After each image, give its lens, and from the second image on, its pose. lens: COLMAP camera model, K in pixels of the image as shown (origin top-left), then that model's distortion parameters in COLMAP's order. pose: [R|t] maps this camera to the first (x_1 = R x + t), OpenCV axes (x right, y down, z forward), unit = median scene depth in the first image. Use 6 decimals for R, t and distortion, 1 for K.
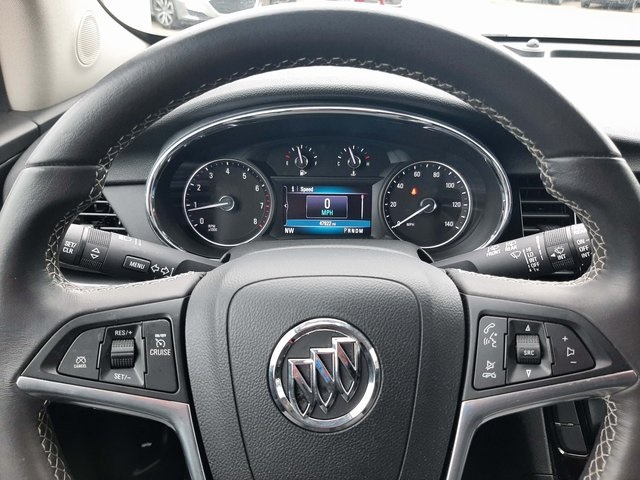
lens RADIAL K [[498.2, 0, 320.0], [0, 498.2, 240.0], [0, 0, 1]] dist [0.022089, -0.061416]
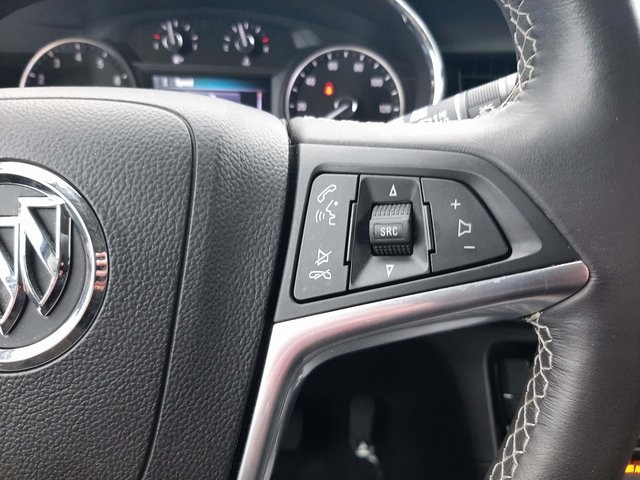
lens RADIAL K [[506.1, 0, 320.0], [0, 506.1, 240.0], [0, 0, 1]] dist [0.040088, -0.103698]
pose [[0.999832, 0.014030, 0.011800, 0.329105], [-0.014294, 0.999642, 0.022609, 0.218039], [-0.011479, -0.022774, 0.999675, 0.443475]]
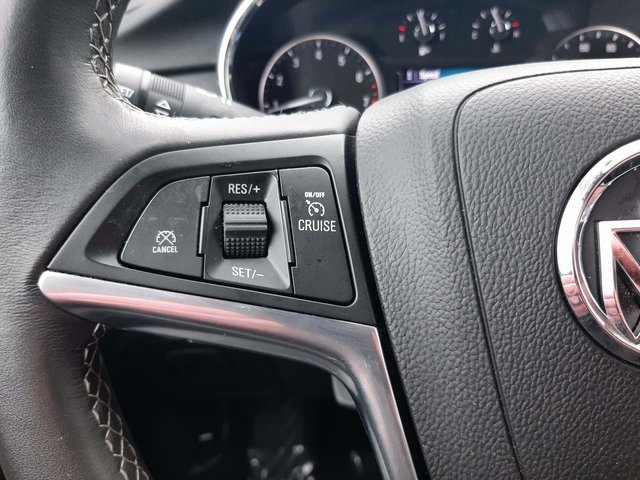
lens RADIAL K [[506.1, 0, 320.0], [0, 506.1, 240.0], [0, 0, 1]] dist [0.040088, -0.103698]
pose [[0.998001, -0.030872, -0.055142, -0.290195], [0.031682, 0.999402, 0.013872, 0.233184], [0.054681, -0.015591, 0.998382, 0.491491]]
